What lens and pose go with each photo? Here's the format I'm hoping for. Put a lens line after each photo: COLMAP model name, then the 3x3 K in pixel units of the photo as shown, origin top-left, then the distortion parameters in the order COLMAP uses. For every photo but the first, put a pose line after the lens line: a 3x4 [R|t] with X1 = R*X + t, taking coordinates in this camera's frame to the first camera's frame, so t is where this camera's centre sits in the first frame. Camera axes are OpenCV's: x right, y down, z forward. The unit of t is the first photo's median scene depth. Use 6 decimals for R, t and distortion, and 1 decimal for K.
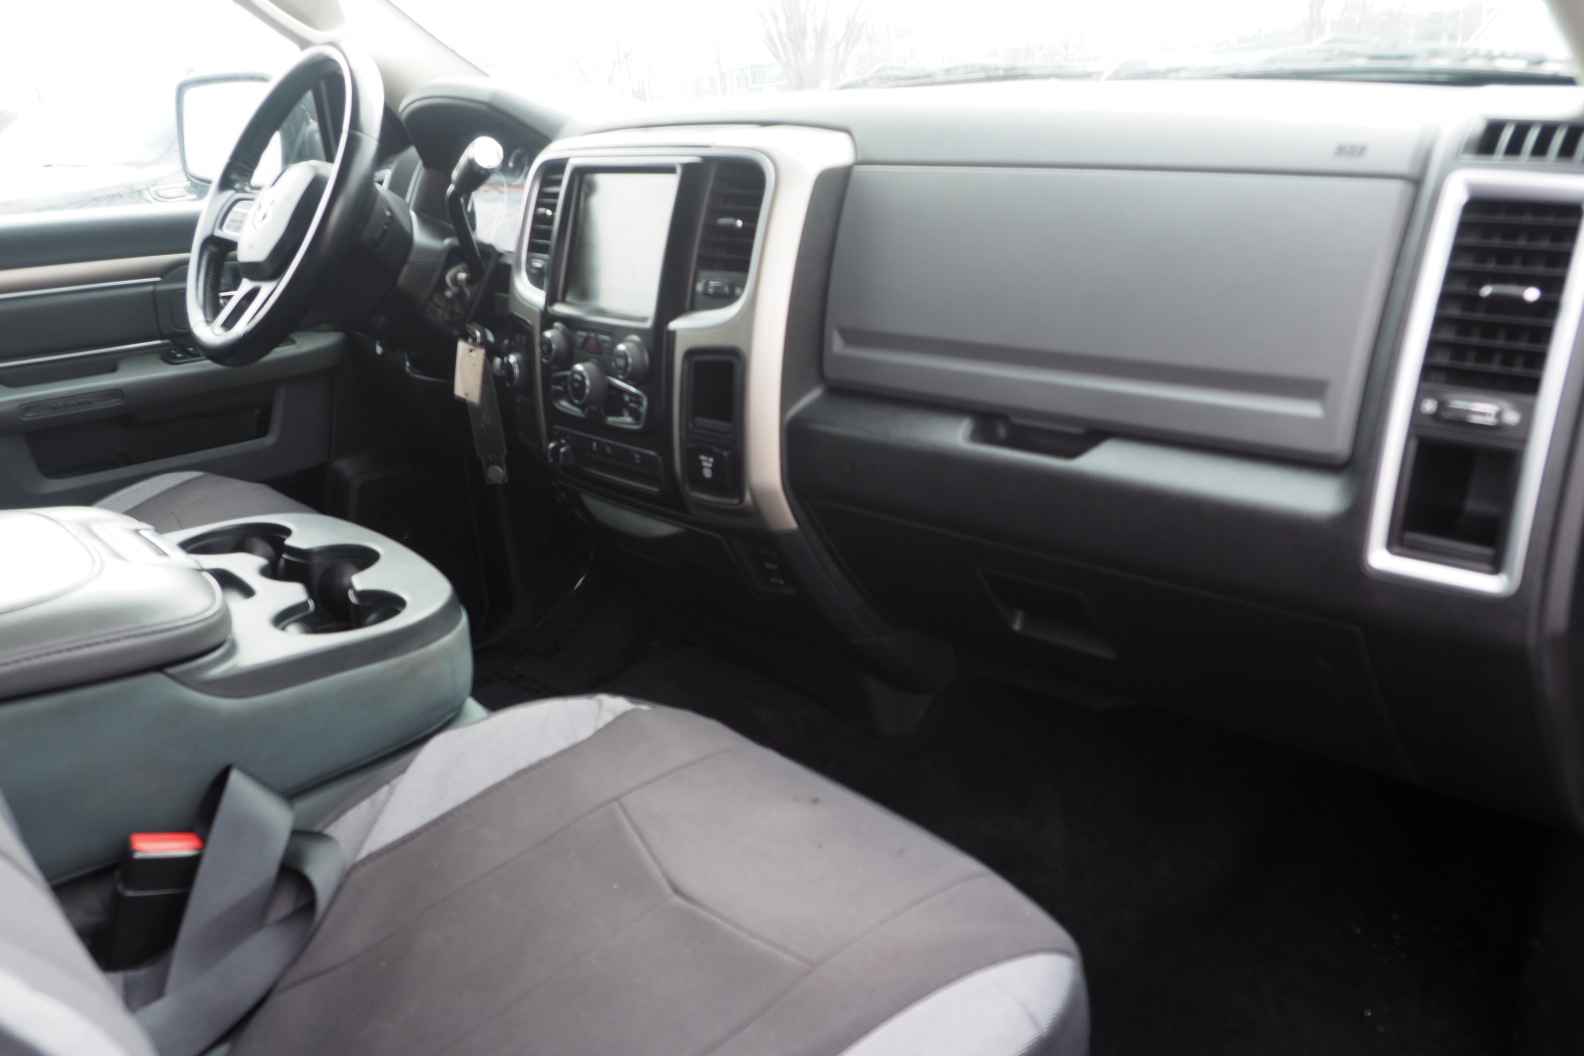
lens RADIAL K [[1333.1, 0, 785.5], [0, 1333.1, 523.0], [0, 0, 1]] dist [-0.017401, 0.030420]
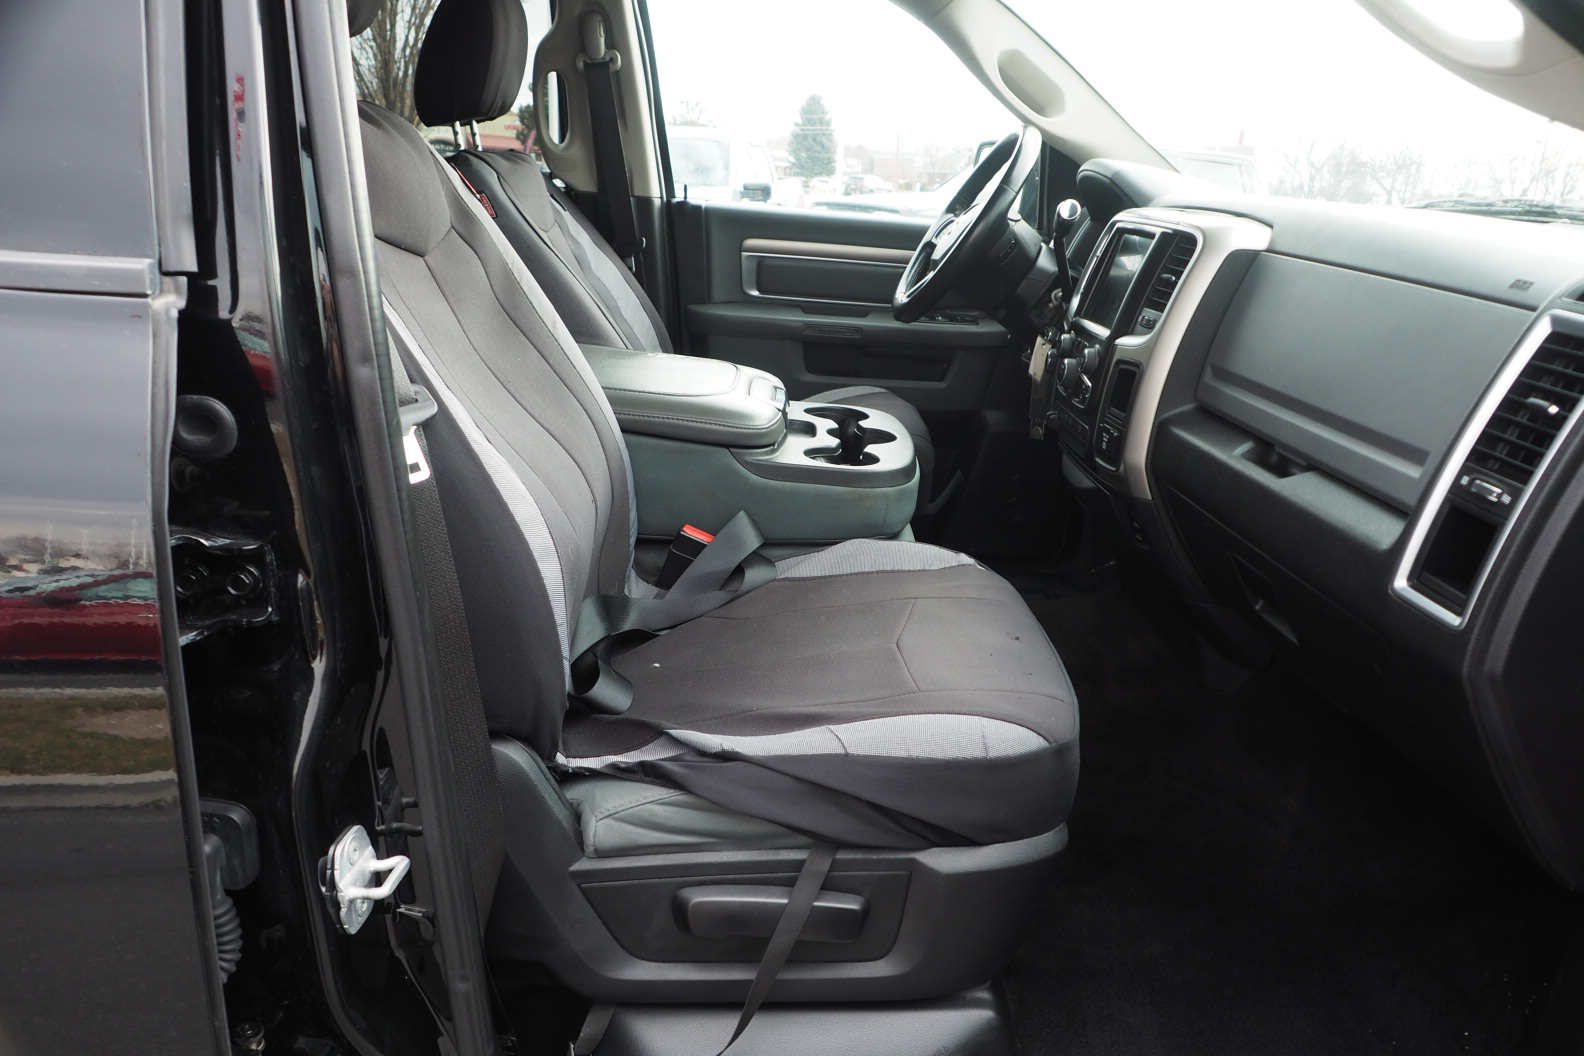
lens RADIAL K [[1118.1, 0, 802.3], [0, 1118.1, 534.0], [0, 0, 1]] dist [-0.029204, 0.003402]
pose [[0.769083, 0.299771, -0.564490, 0.410926], [-0.296737, 0.949703, 0.100053, 0.030069], [0.566091, 0.090556, 0.819354, -0.161266]]
